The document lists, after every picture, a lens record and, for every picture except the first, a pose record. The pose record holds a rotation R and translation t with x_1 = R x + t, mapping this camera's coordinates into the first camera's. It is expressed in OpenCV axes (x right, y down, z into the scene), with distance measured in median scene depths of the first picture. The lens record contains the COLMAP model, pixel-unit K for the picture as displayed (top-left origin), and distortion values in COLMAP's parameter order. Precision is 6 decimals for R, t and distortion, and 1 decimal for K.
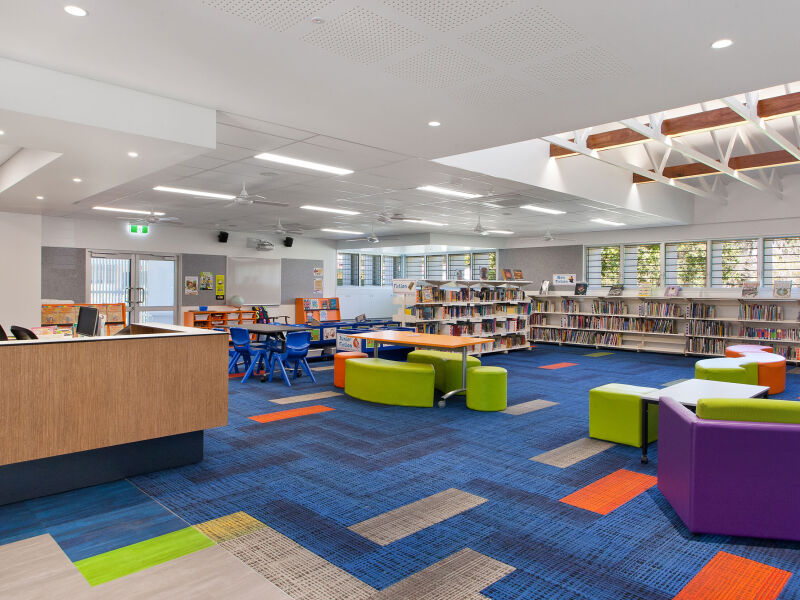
lens RADIAL K [[551.6, 0, 400.0], [0, 551.6, 300.0], [0, 0, 1]] dist [0.005273, 0.000681]
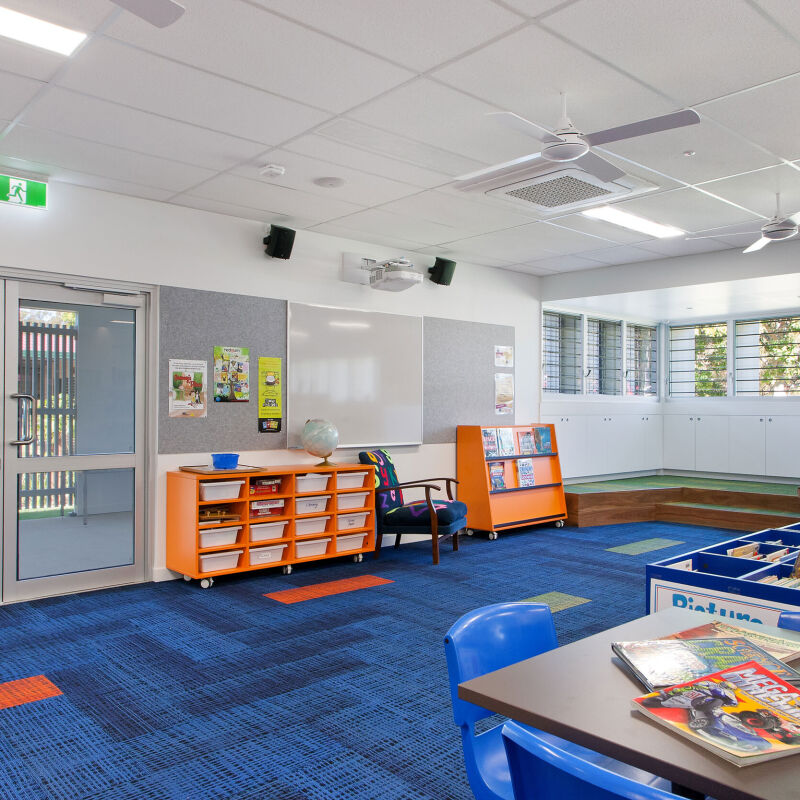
lens RADIAL K [[750.0, 0, 400.0], [0, 750.0, 400.0], [0, 0, 1]] dist [-0.006126, -0.000193]
pose [[0.999413, -0.003218, -0.034095, -0.232104], [0.002115, 0.999474, -0.032346, -0.004970], [0.034181, 0.032255, 0.998895, 0.552481]]
